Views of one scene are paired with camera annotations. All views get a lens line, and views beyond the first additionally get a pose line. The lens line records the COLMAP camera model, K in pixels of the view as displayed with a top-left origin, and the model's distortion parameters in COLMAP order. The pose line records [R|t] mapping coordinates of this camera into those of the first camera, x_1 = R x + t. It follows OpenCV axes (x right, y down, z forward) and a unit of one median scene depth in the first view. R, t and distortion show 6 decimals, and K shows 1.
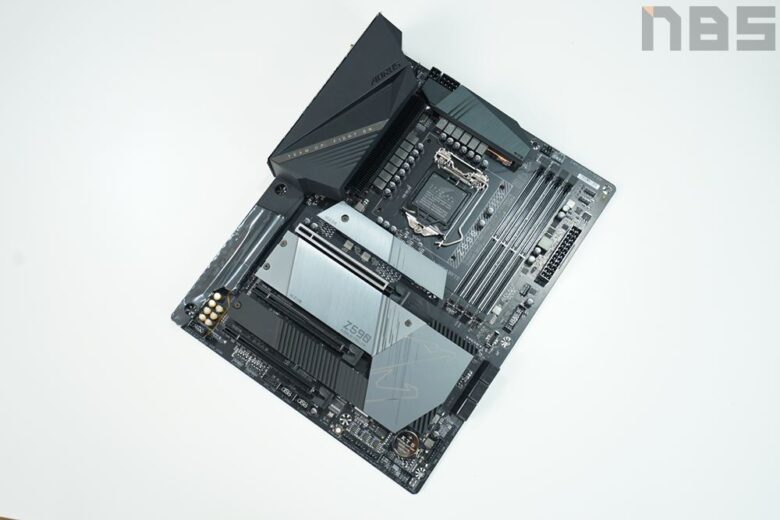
lens RADIAL K [[775.5, 0, 390.0], [0, 775.5, 260.0], [0, 0, 1]] dist [0.119112, 0.010183]
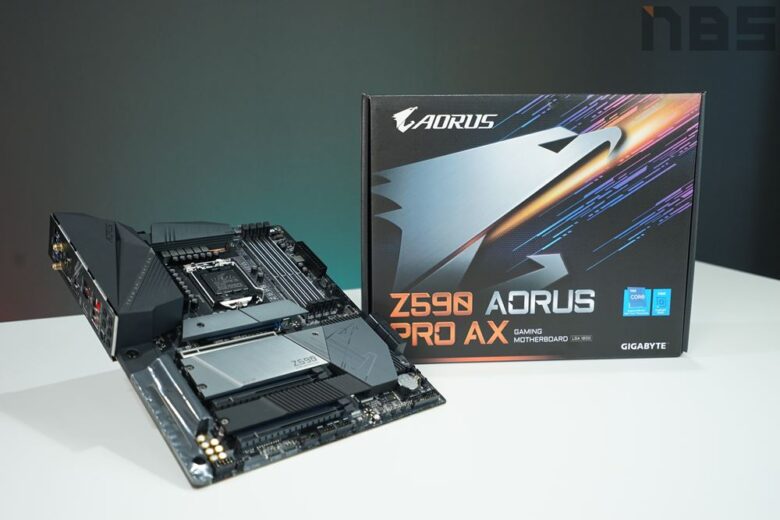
lens RADIAL K [[775.5, 0, 390.0], [0, 775.5, 260.0], [0, 0, 1]] dist [0.119112, 0.010183]
pose [[0.293264, -0.402049, 0.867383, -0.866760], [0.844300, 0.534545, -0.037687, 0.155307], [-0.448503, 0.743383, 0.496212, 0.301431]]
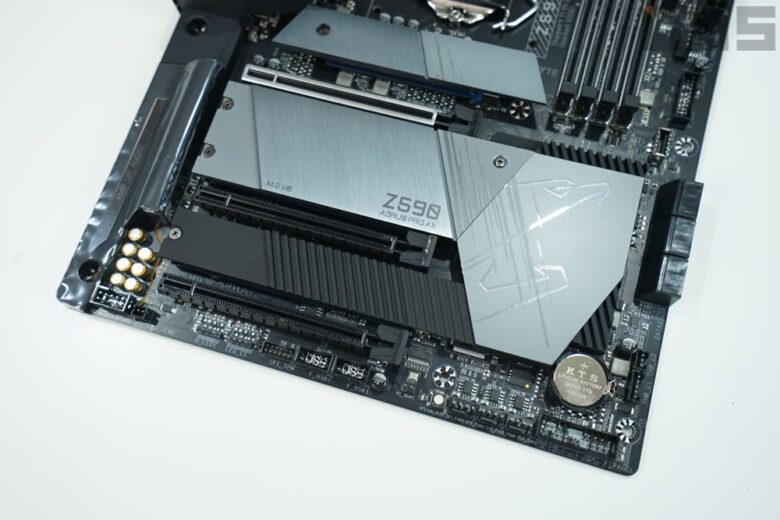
lens RADIAL K [[726.5, 0, 390.0], [0, 726.5, 260.0], [0, 0, 1]] dist [0.084776, 0.007454]
pose [[0.950881, -0.305349, 0.050861, -0.089670], [0.309266, 0.944196, -0.113348, 0.172556], [-0.013412, 0.123510, 0.992253, 0.513828]]
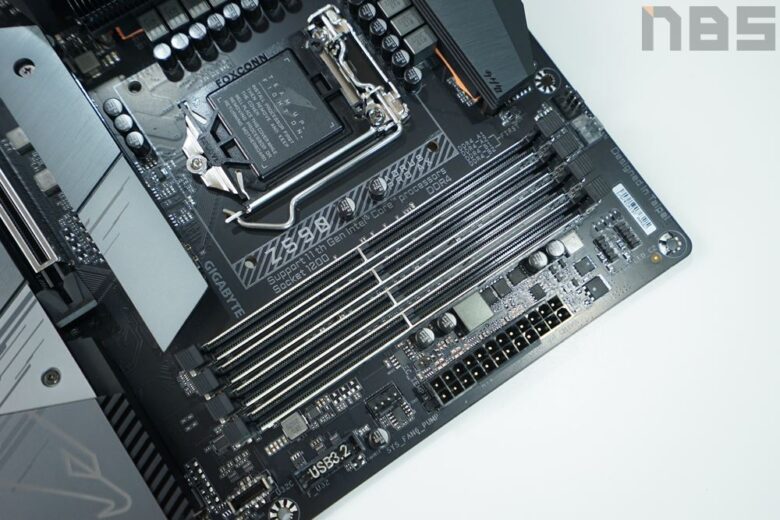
lens RADIAL K [[775.5, 0, 390.0], [0, 775.5, 260.0], [0, 0, 1]] dist [0.119112, 0.010183]
pose [[0.930399, 0.364567, -0.038055, 0.166724], [-0.364602, 0.931143, 0.006264, -0.033004], [0.037719, 0.008047, 0.999256, 0.608854]]
